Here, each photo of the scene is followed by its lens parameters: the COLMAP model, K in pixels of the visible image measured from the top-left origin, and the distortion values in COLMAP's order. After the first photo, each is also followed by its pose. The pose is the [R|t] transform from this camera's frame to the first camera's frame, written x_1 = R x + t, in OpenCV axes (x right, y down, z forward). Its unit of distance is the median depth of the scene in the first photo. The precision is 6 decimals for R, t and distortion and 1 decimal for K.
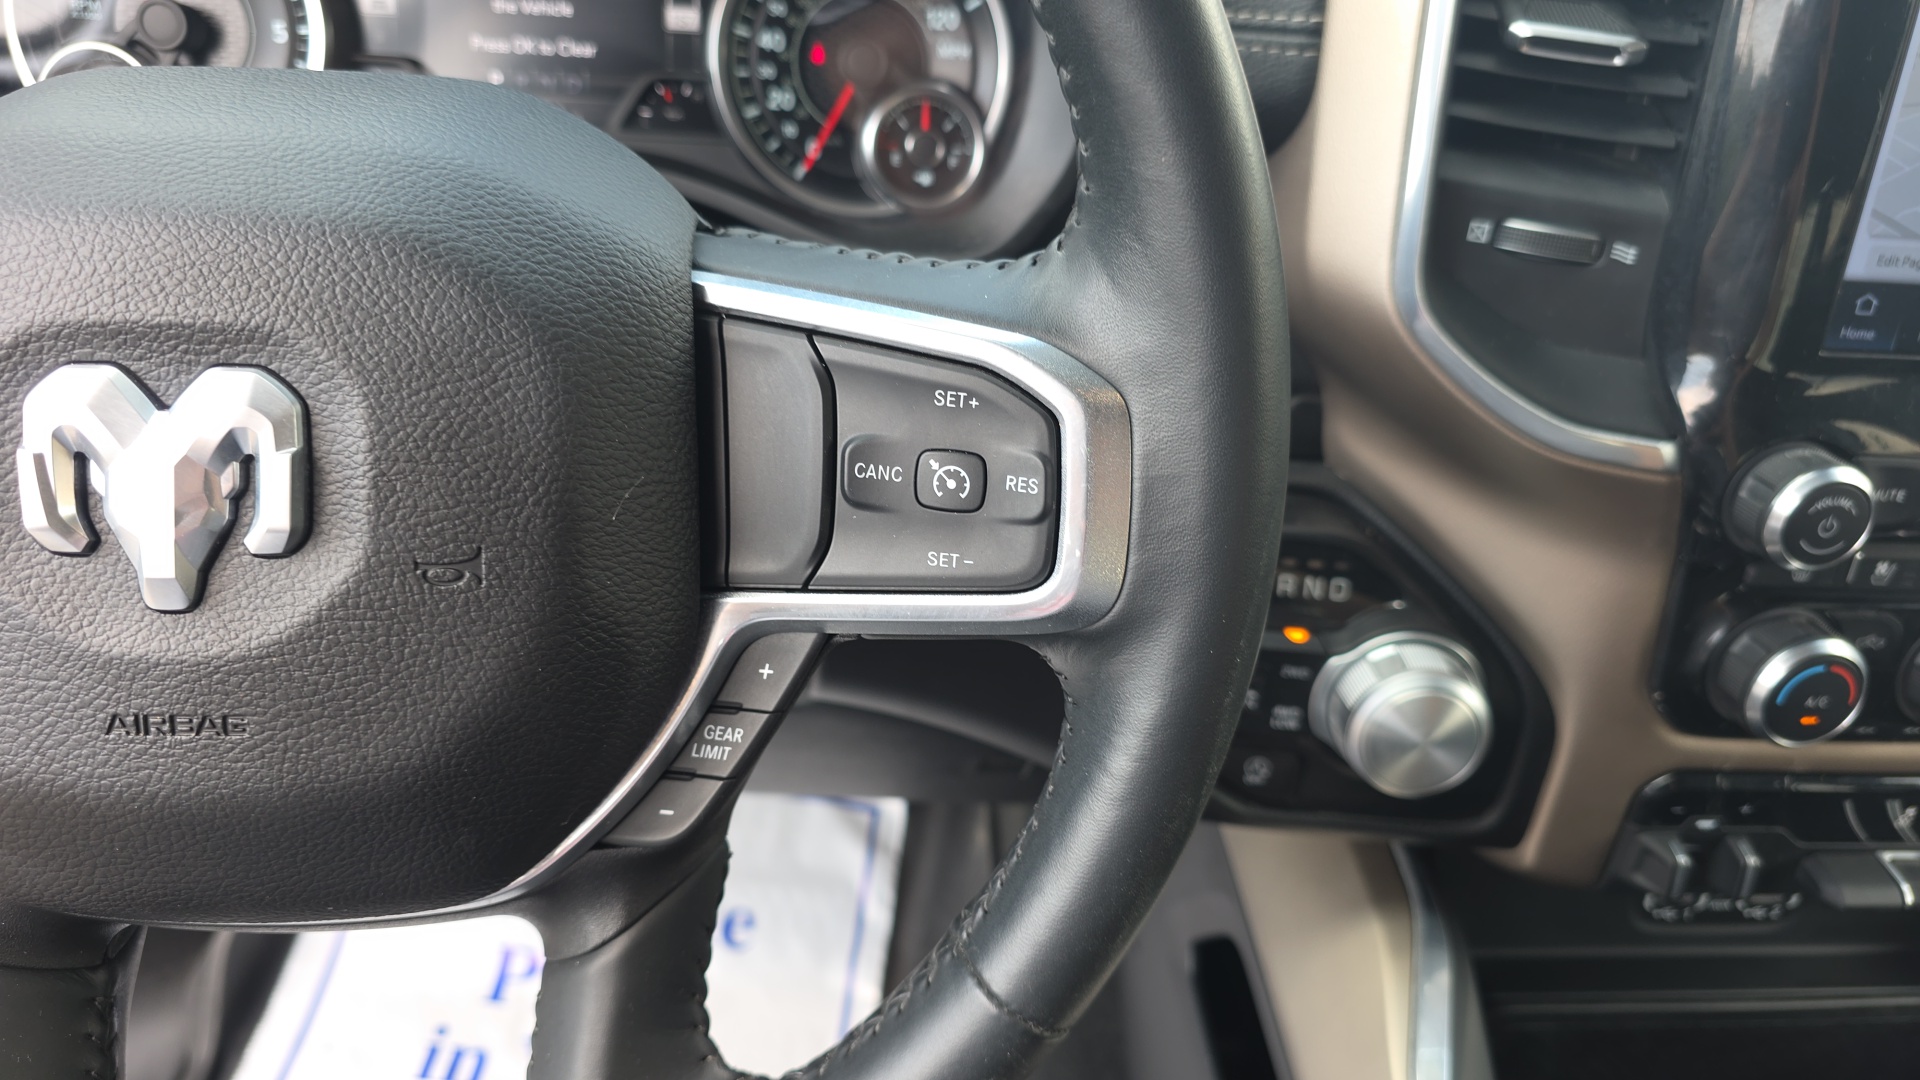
lens RADIAL K [[1351.6, 0, 944.5], [0, 1351.6, 542.7], [0, 0, 1]] dist [0.005591, -0.023154]
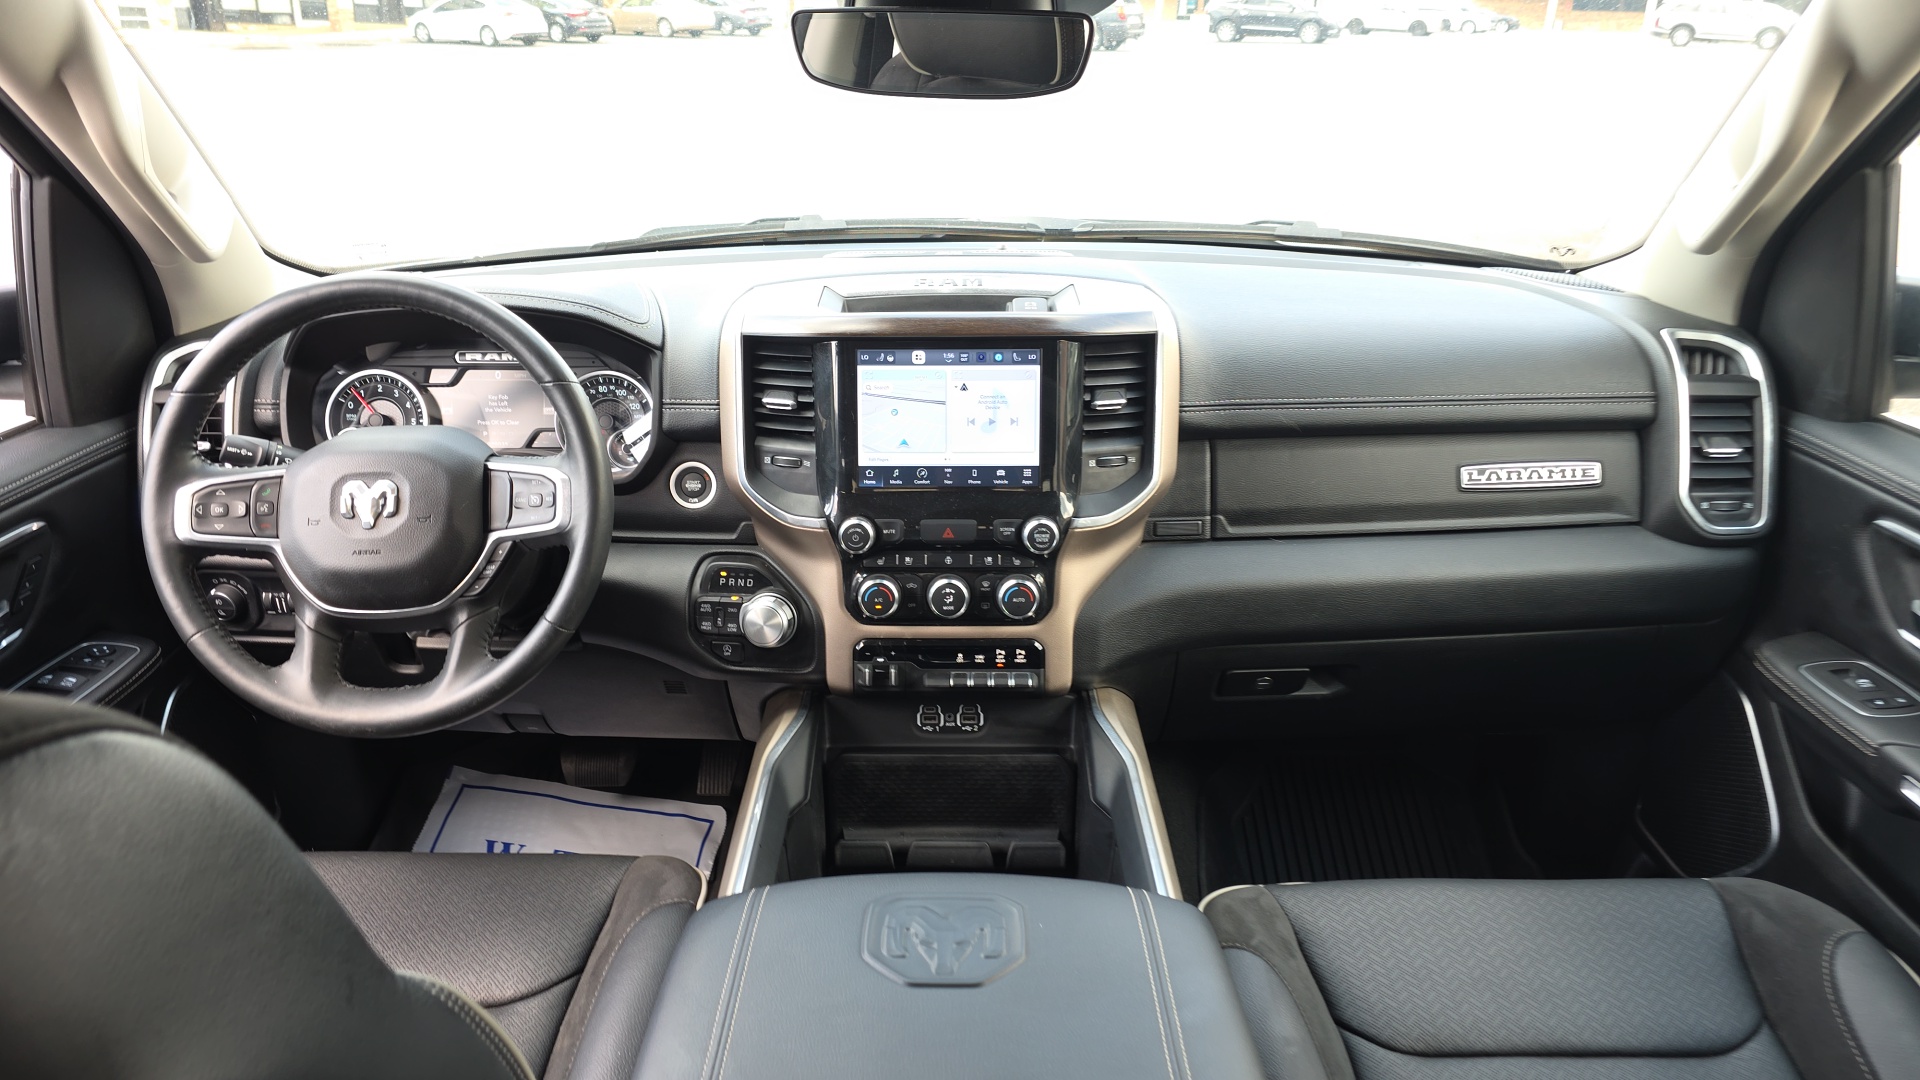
lens RADIAL K [[1280.9, 0, 944.3], [0, 1280.9, 550.8], [0, 0, 1]] dist [0.070472, -0.070823]
pose [[0.995298, -0.044819, -0.085865, 1.030324], [0.021344, 0.966195, -0.256928, 0.746444], [0.094478, 0.253887, 0.962609, -1.783317]]
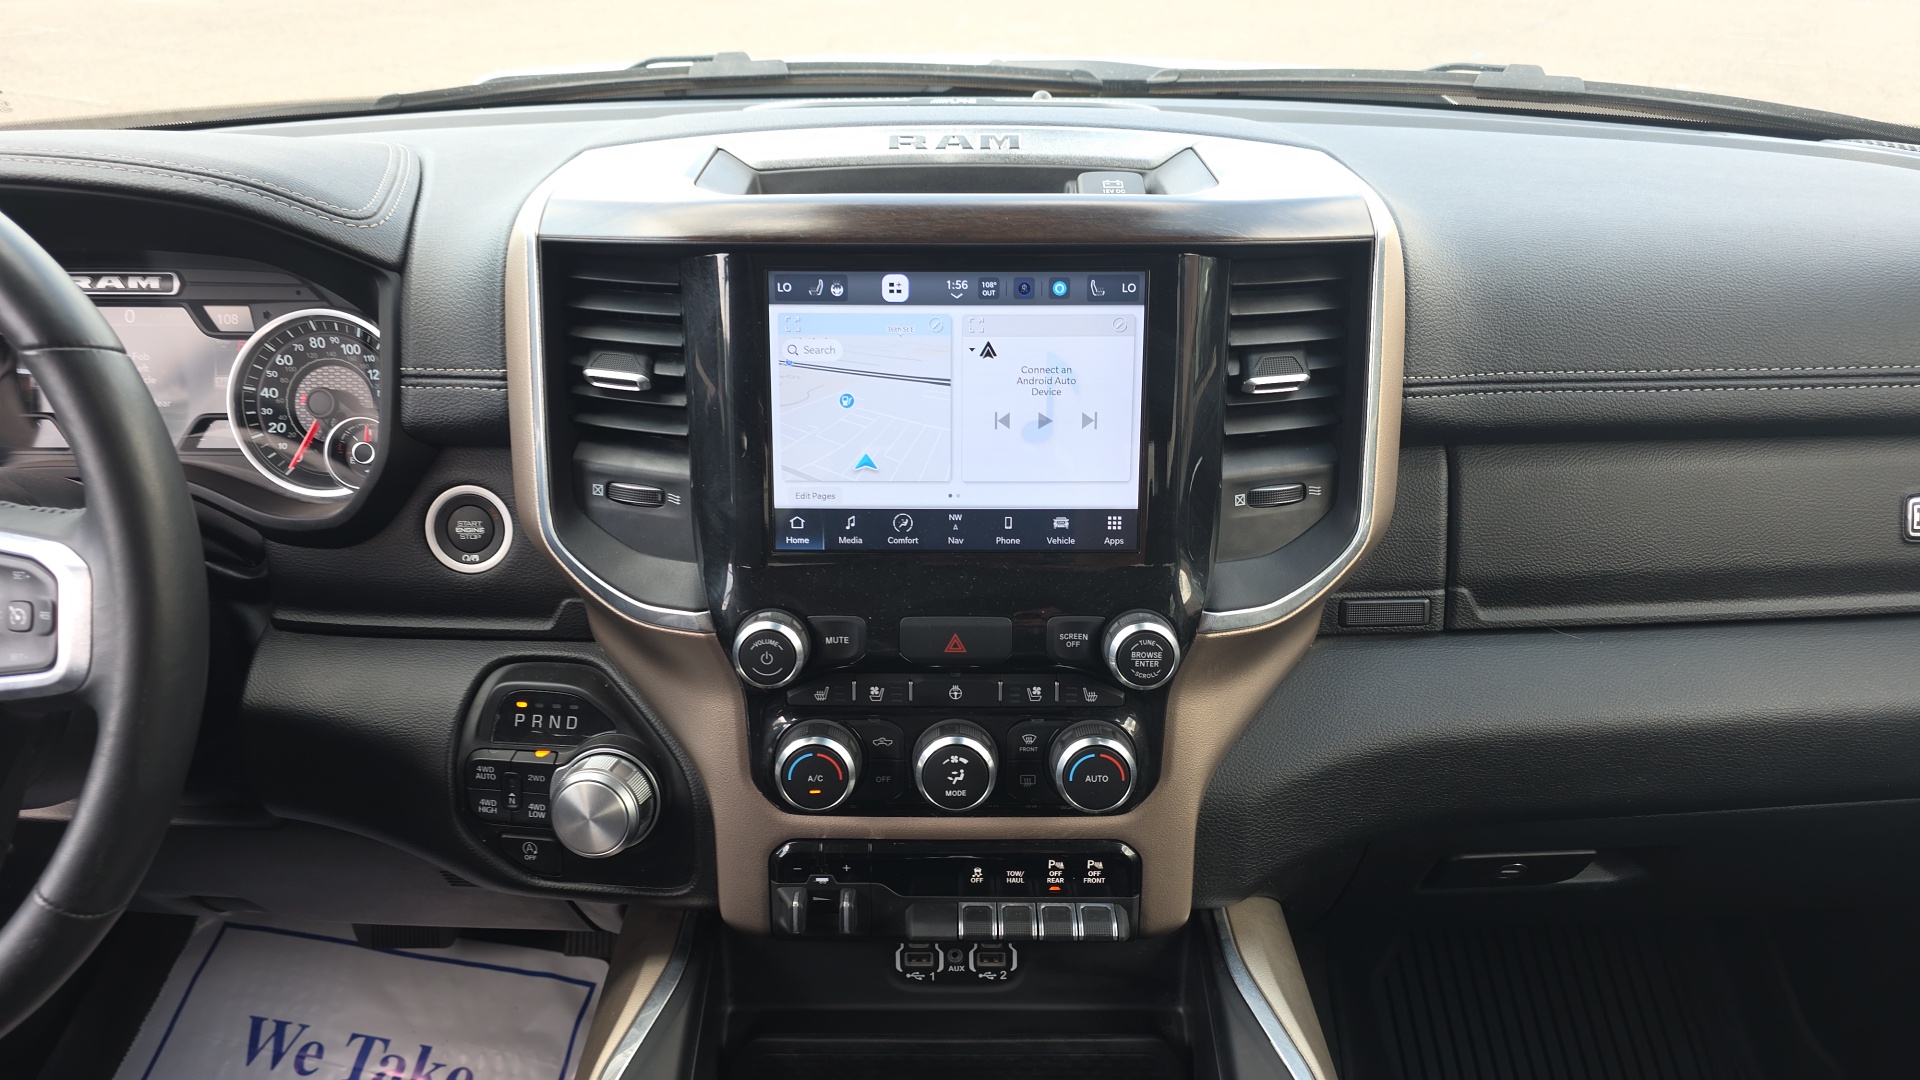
lens RADIAL K [[1295.3, 0, 951.9], [0, 1295.3, 545.2], [0, 0, 1]] dist [0.089863, -0.135628]
pose [[0.996233, -0.038411, -0.077744, 0.907926], [0.021538, 0.978054, -0.207236, 0.165111], [0.083998, 0.204781, 0.975197, -0.469753]]
